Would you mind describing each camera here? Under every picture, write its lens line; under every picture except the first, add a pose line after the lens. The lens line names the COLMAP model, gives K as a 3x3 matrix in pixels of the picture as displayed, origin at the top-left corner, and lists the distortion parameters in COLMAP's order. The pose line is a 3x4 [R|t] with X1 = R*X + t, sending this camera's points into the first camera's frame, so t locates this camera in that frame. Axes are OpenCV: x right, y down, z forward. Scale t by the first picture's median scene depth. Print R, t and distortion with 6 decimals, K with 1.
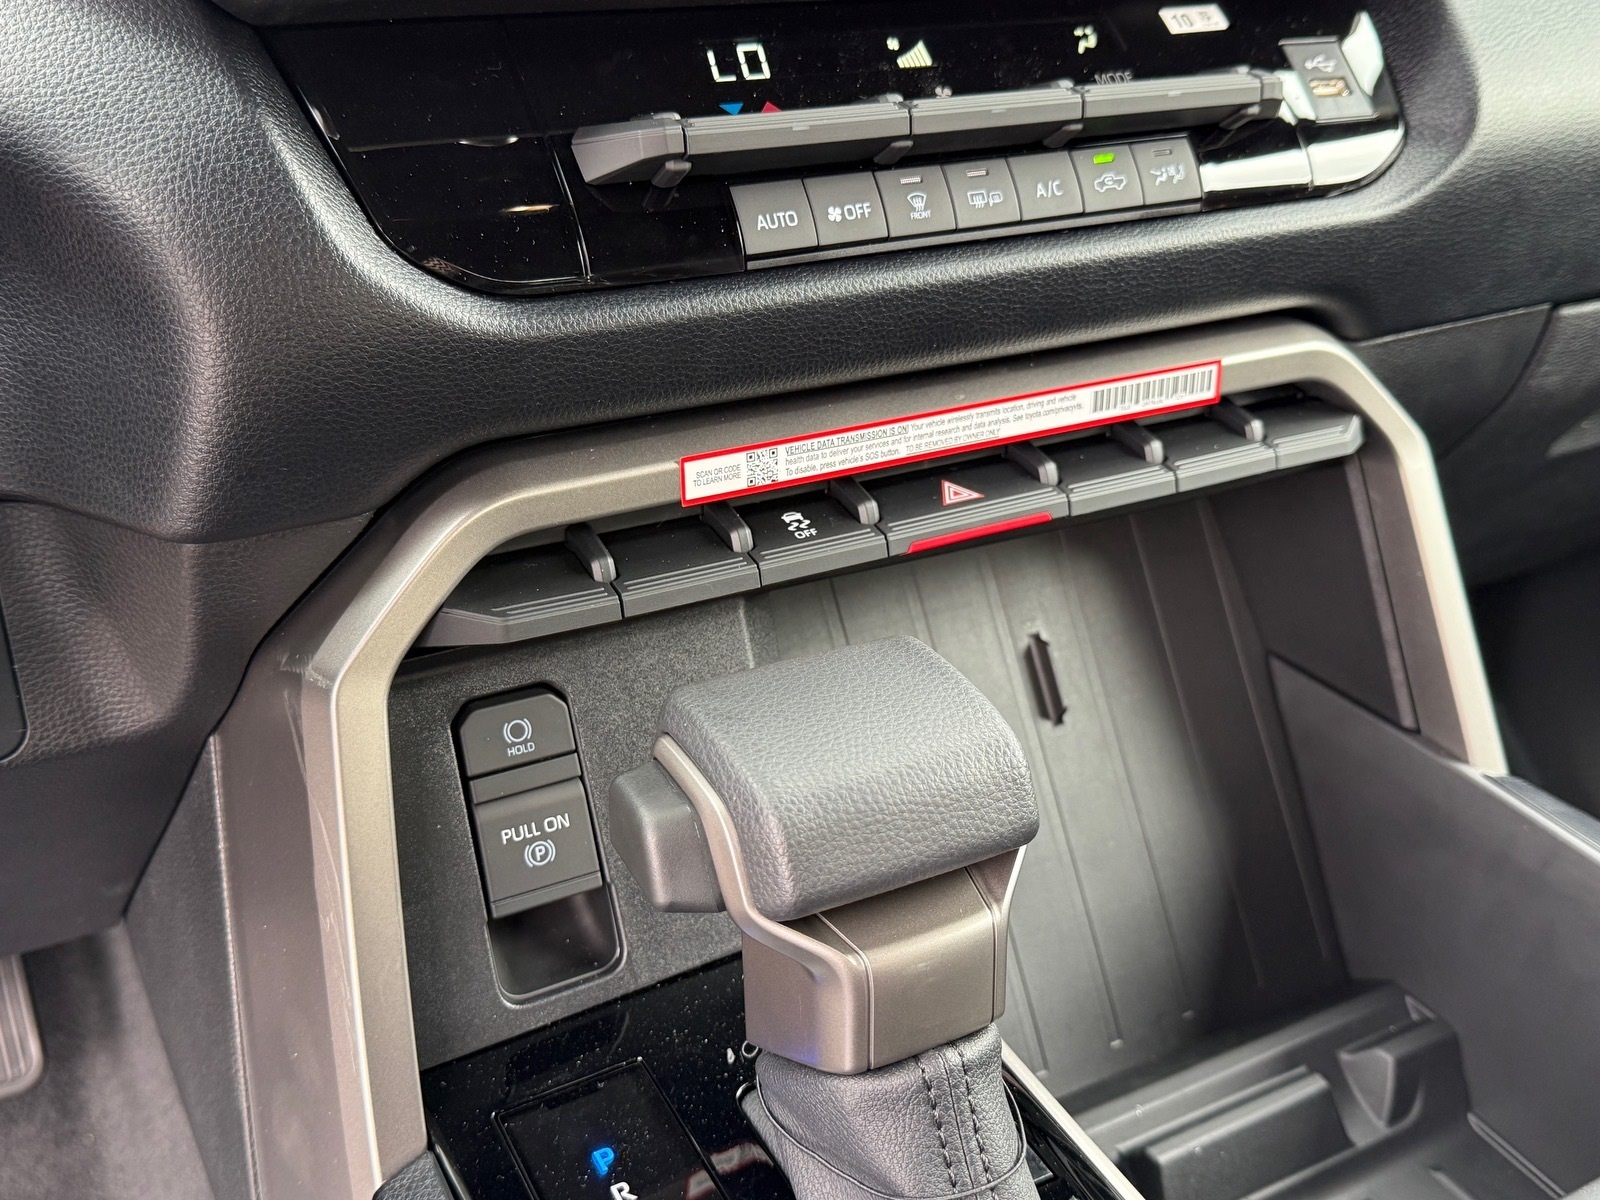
lens RADIAL K [[1610.0, 0, 800.0], [0, 1610.0, 600.0], [0, 0, 1]] dist [0.266839, -0.583426]
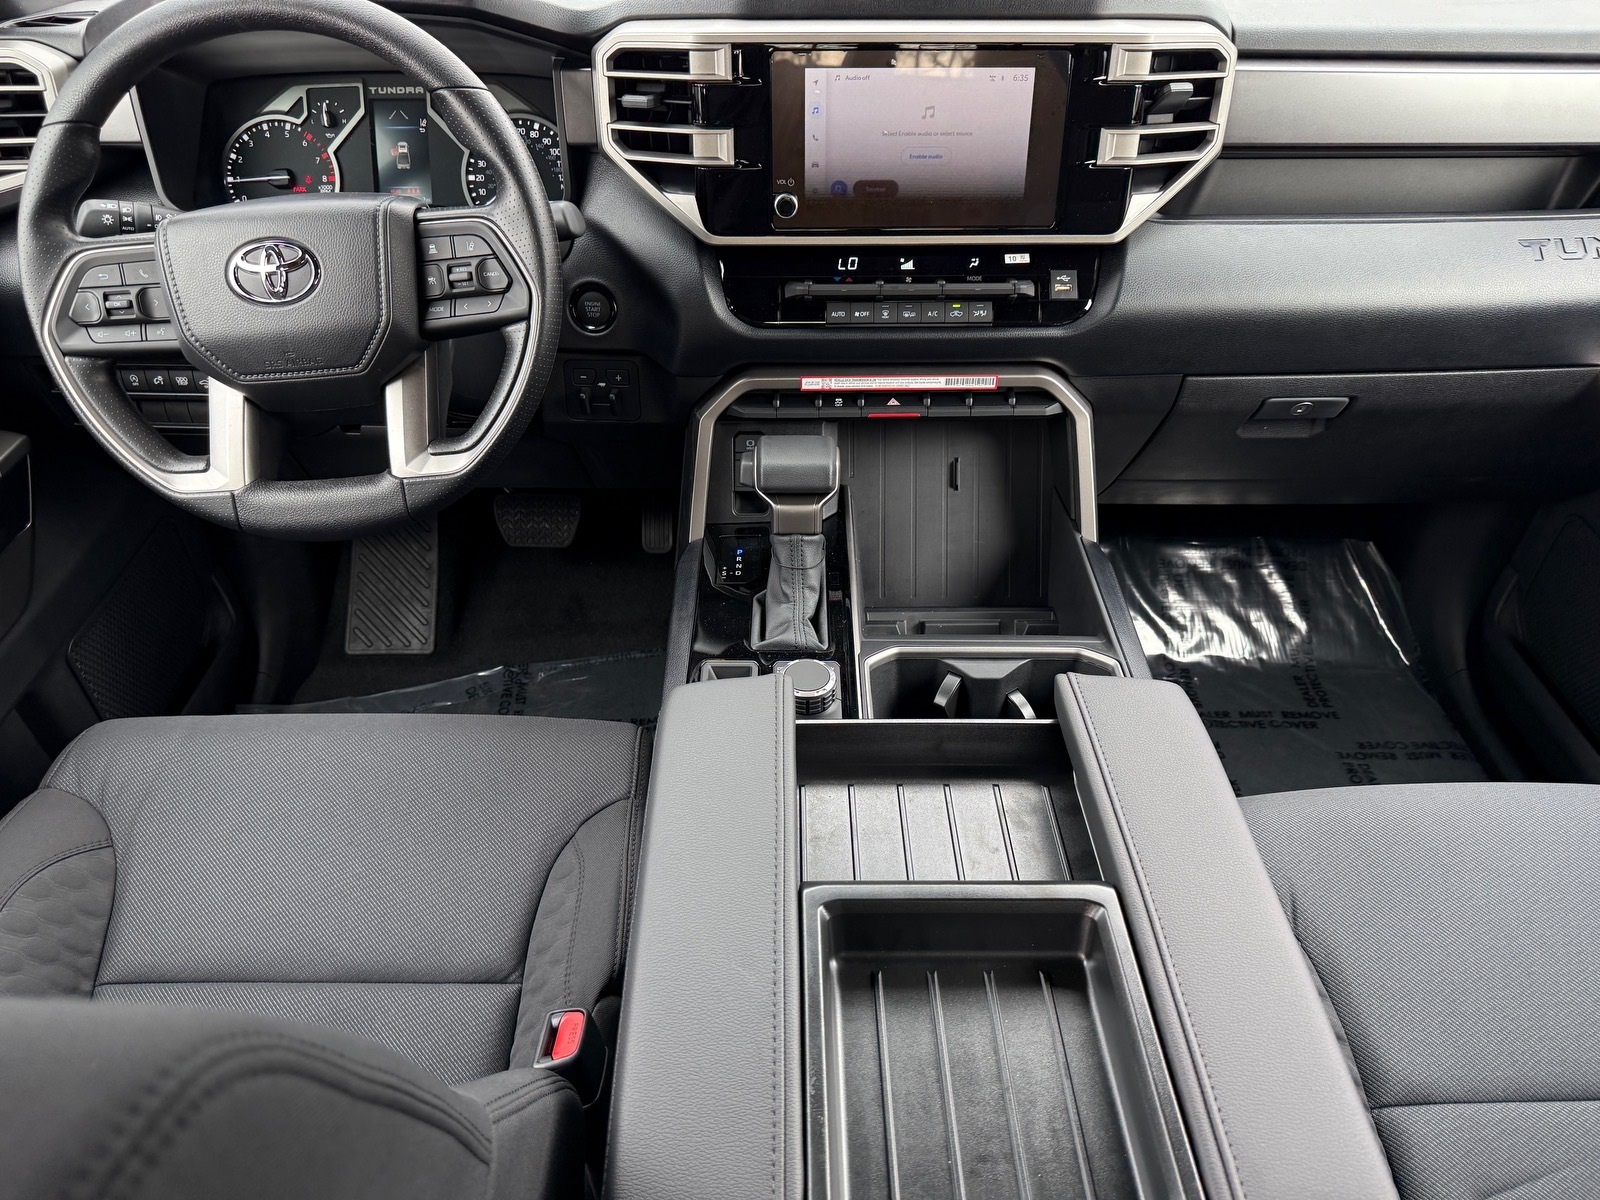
lens RADIAL K [[1076.9, 0, 800.0], [0, 1076.9, 600.0], [0, 0, 1]] dist [-0.009217, -0.002106]
pose [[0.881572, 0.263915, -0.391382, 1.322471], [-0.199138, 0.959646, 0.198555, -0.114159], [0.427990, -0.097101, 0.898552, -1.577010]]
